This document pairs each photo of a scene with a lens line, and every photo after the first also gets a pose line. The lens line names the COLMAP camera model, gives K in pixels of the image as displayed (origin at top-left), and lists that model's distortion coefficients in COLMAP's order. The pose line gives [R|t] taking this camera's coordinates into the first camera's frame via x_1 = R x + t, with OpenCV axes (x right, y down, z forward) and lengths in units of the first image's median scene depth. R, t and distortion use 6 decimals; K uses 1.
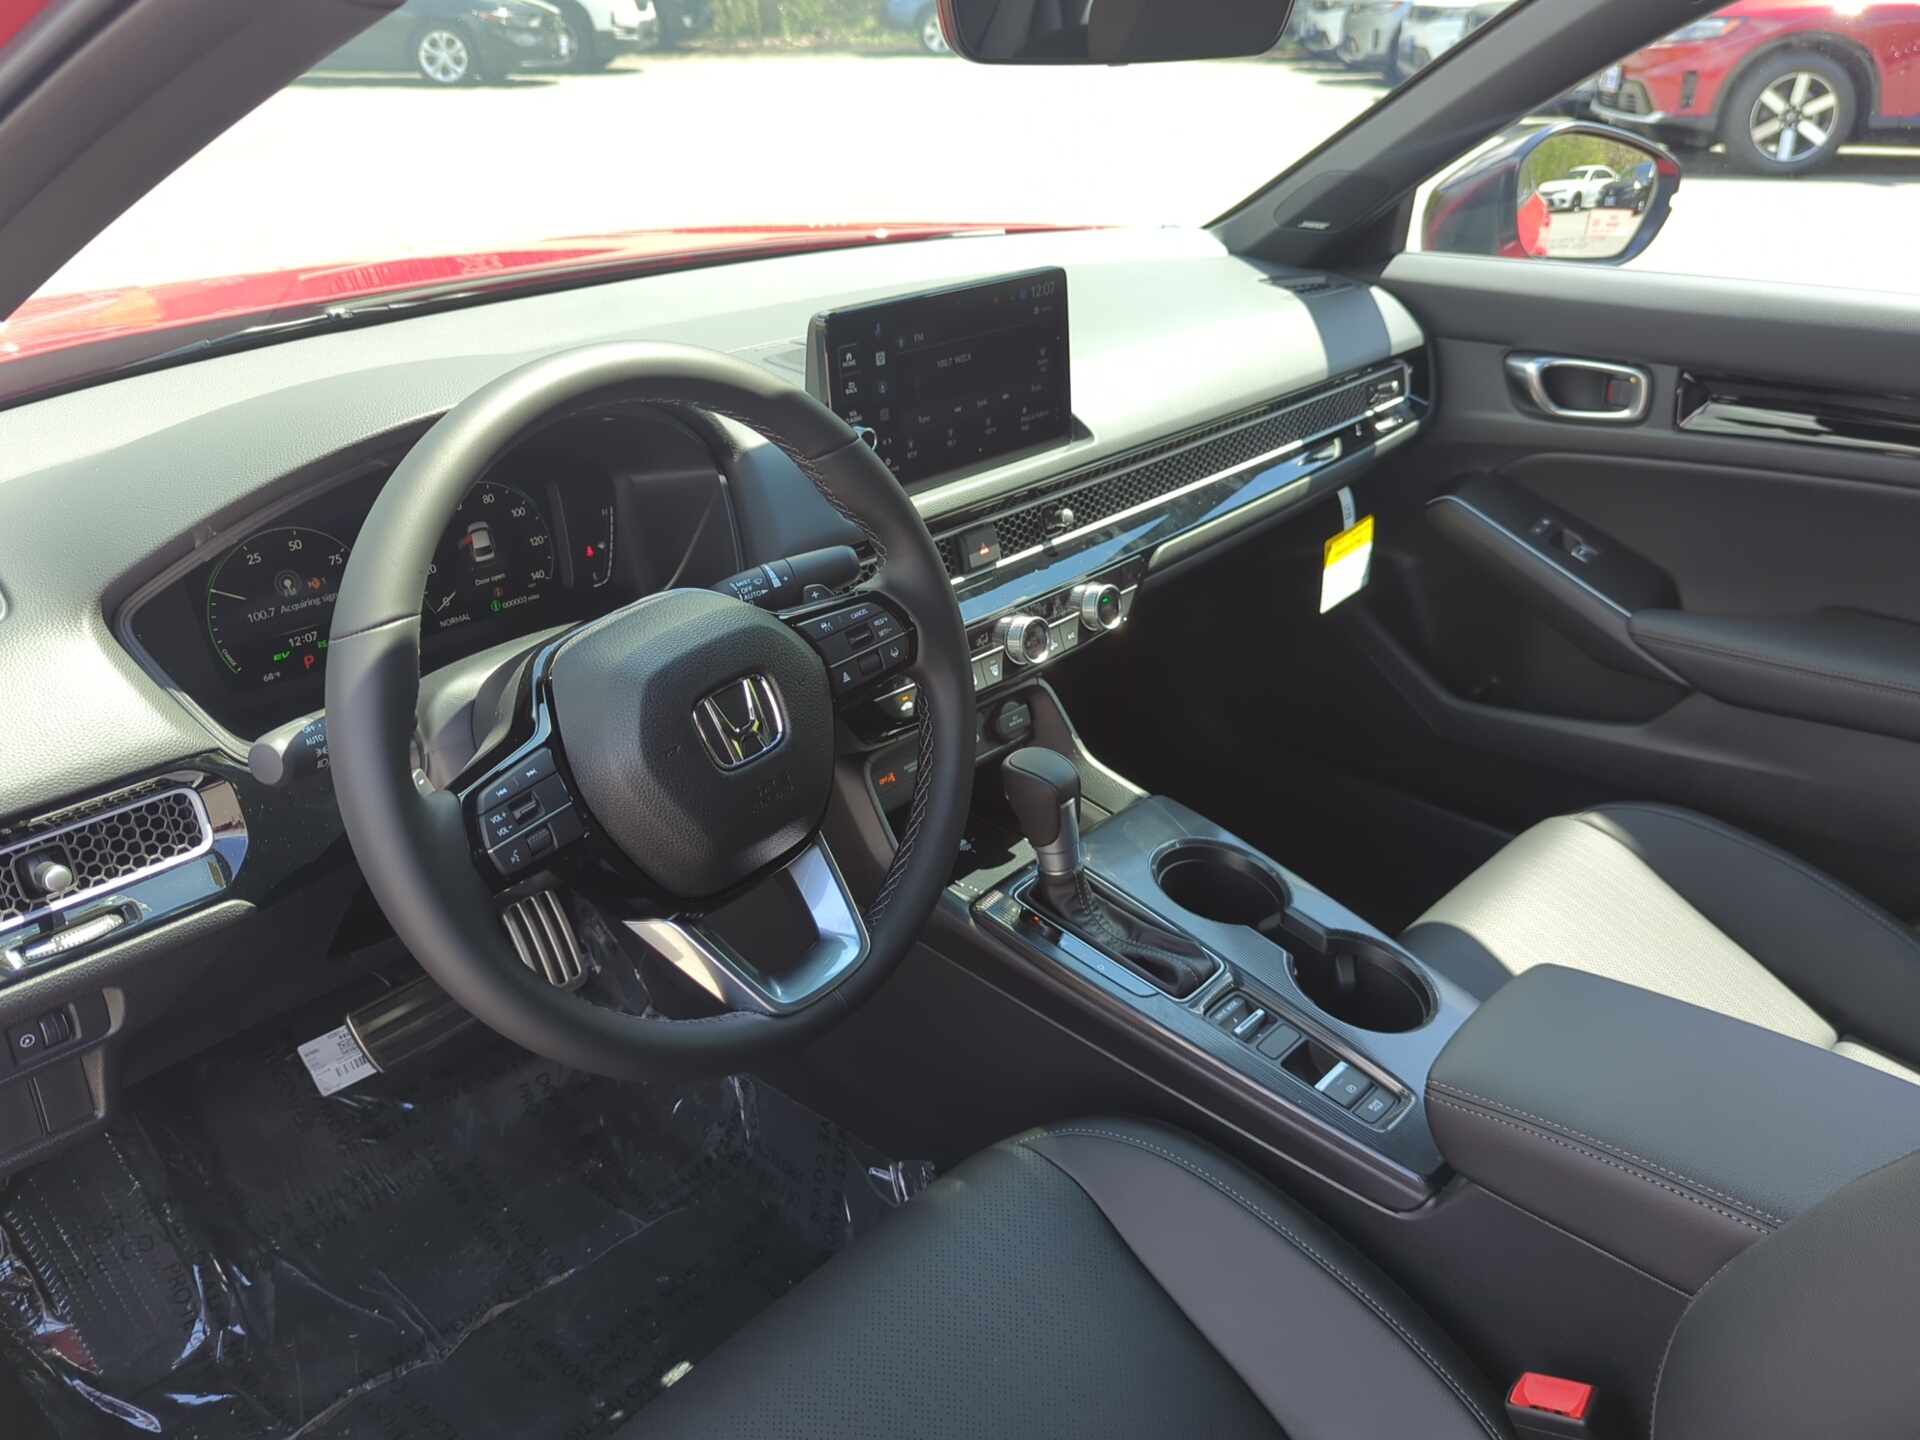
lens RADIAL K [[1562.6, 0, 979.1], [0, 1562.6, 694.3], [0, 0, 1]] dist [0.074350, -0.074970]
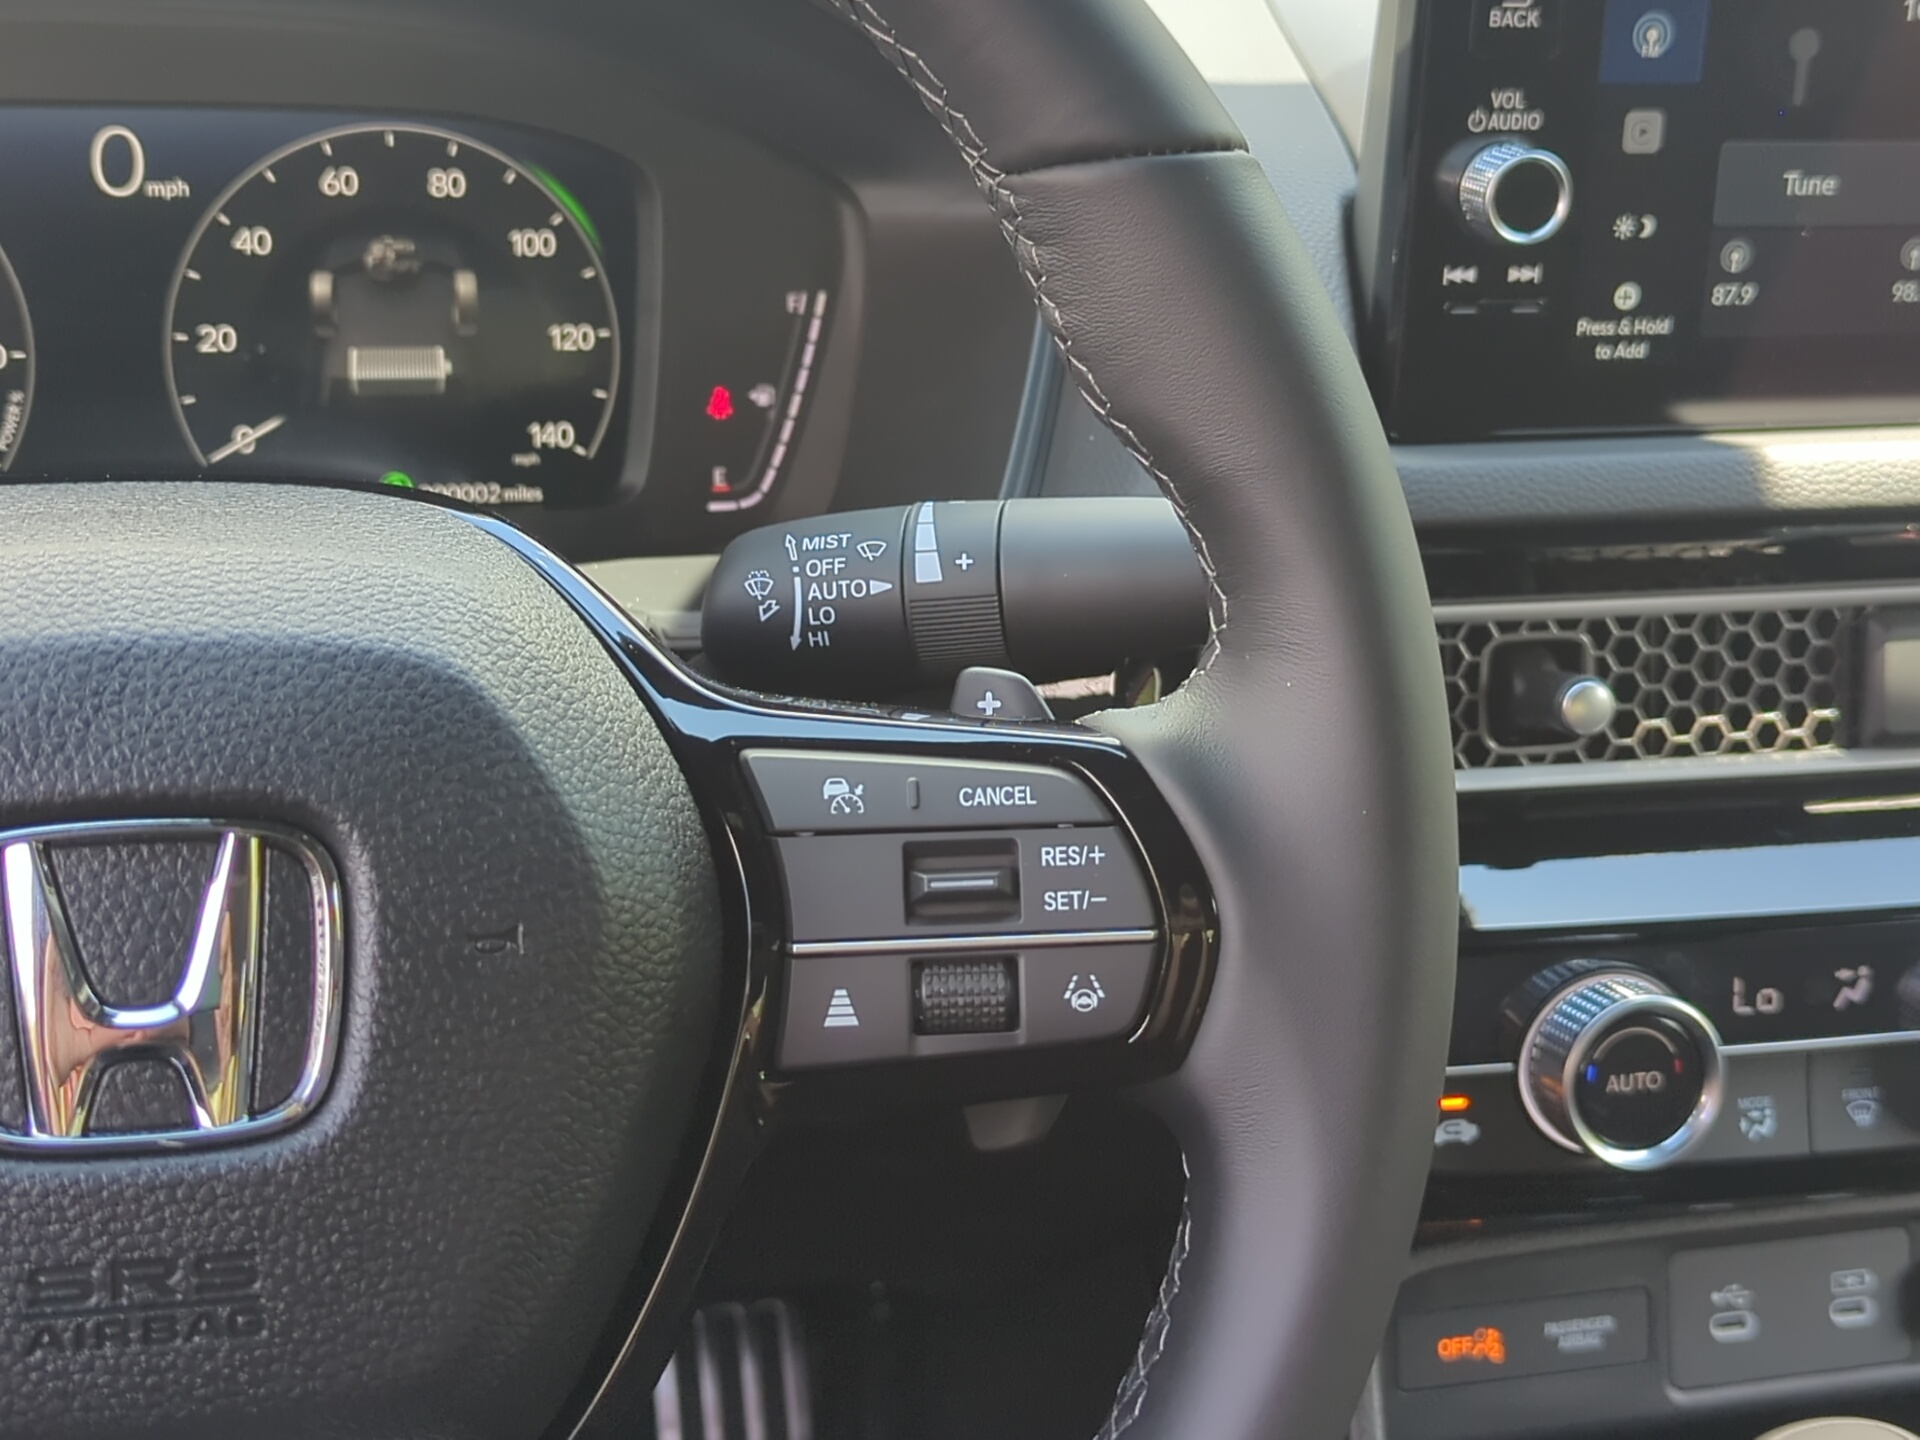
lens RADIAL K [[3097.4, 0, 1019.1], [0, 3097.4, 663.8], [0, 0, 1]] dist [0.069303, -0.180404]
pose [[0.847372, 0.229443, -0.478870, 0.129259], [-0.270414, 0.962589, -0.017295, -0.040912], [0.456986, 0.144148, 0.877716, 0.431092]]
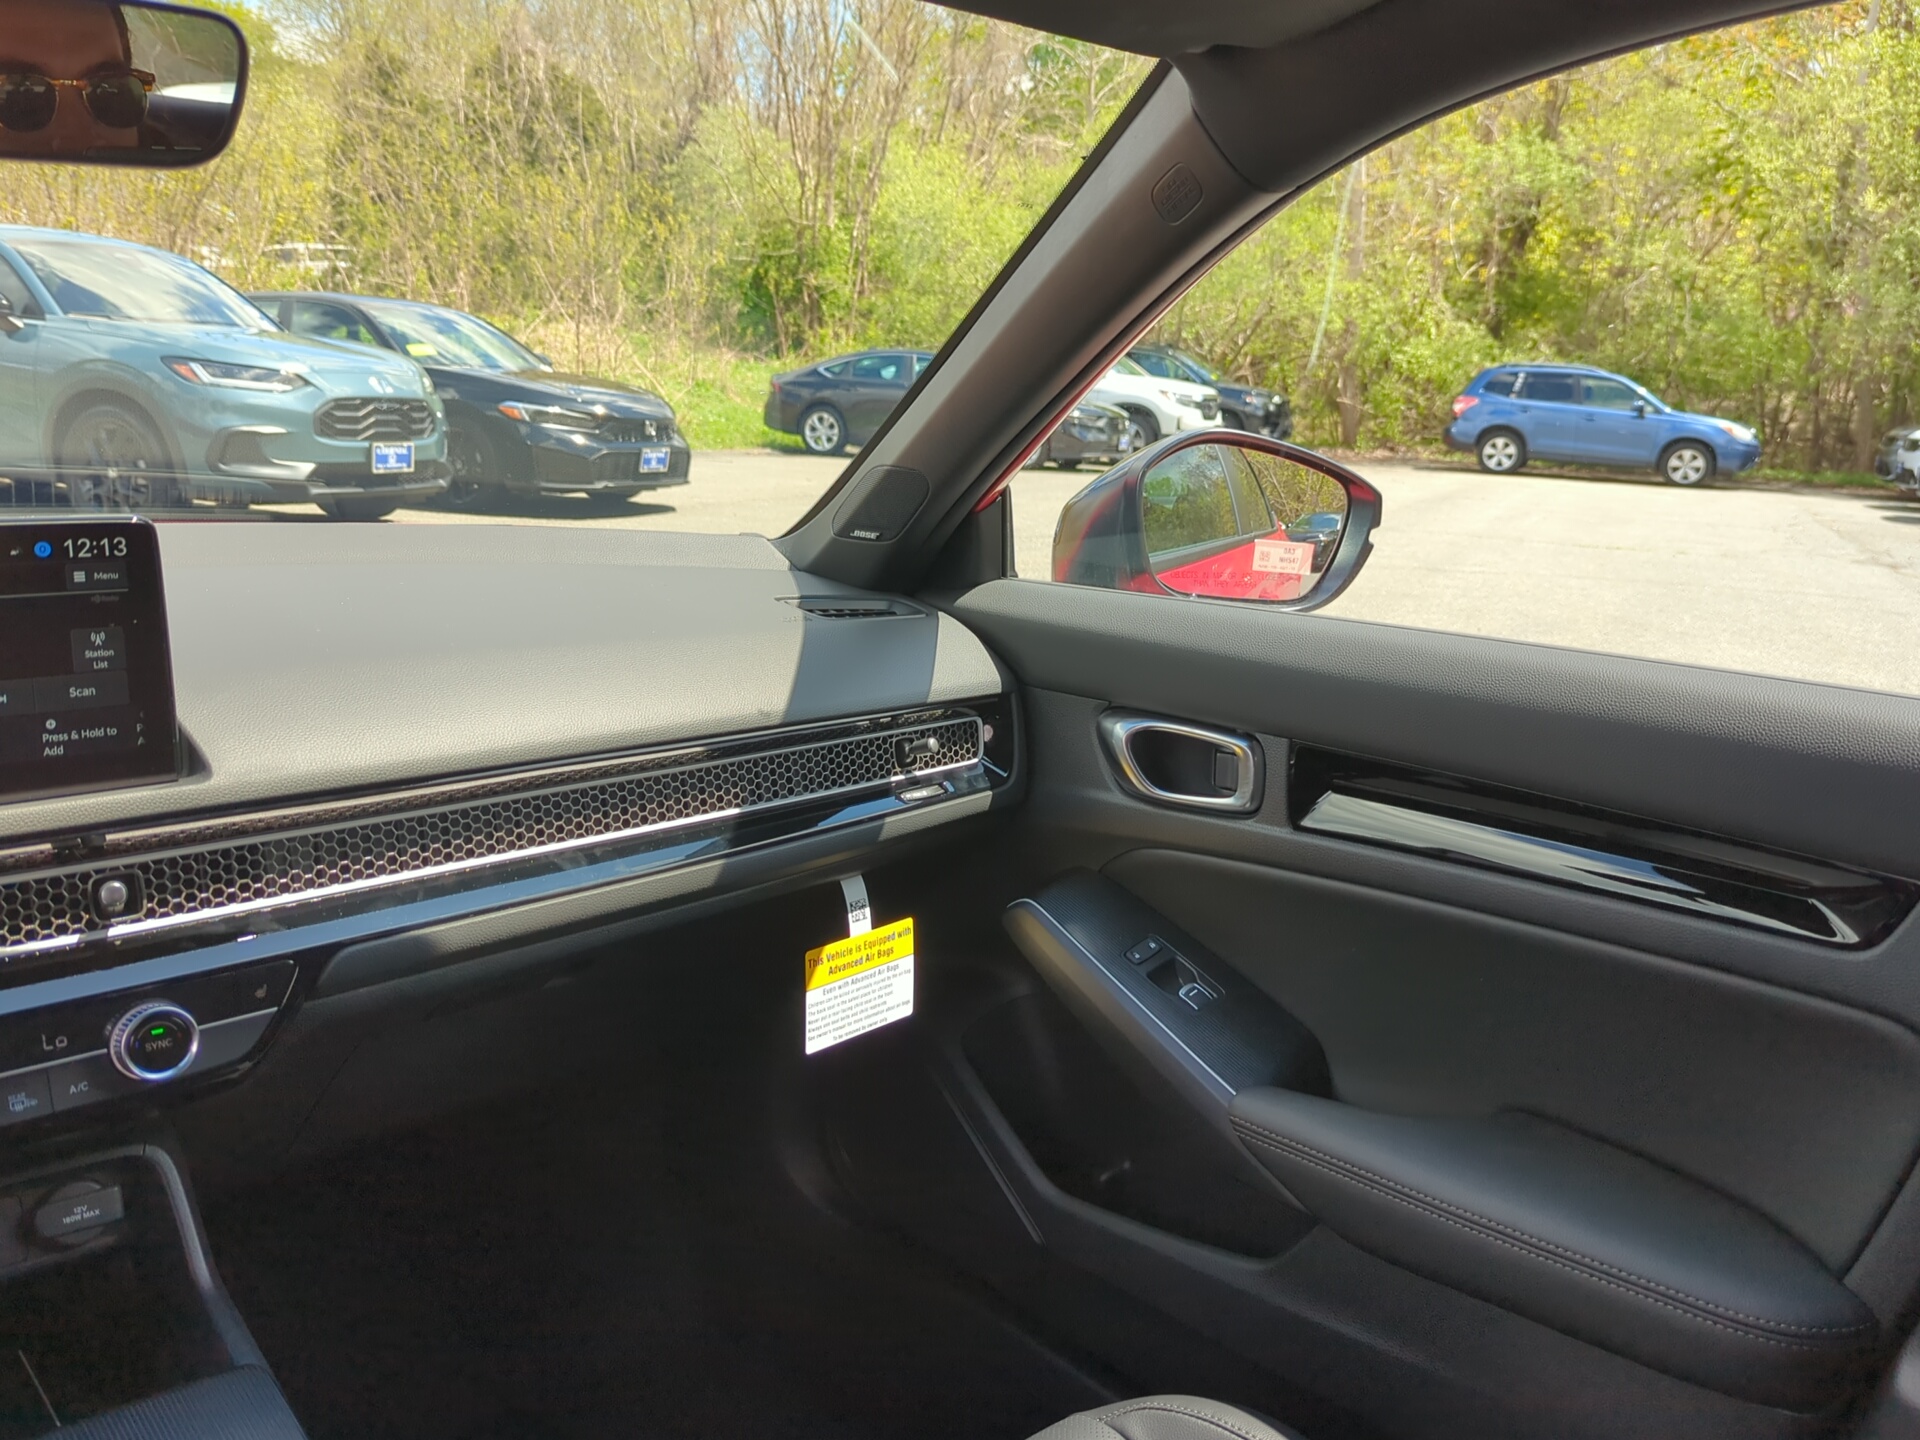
lens RADIAL K [[1558.6, 0, 973.7], [0, 1558.6, 705.7], [0, 0, 1]] dist [0.065598, -0.062695]
pose [[0.994693, 0.056794, -0.085790, 0.475133], [-0.074373, 0.973081, -0.218131, -0.077591], [0.071092, 0.223354, 0.972141, 0.406179]]
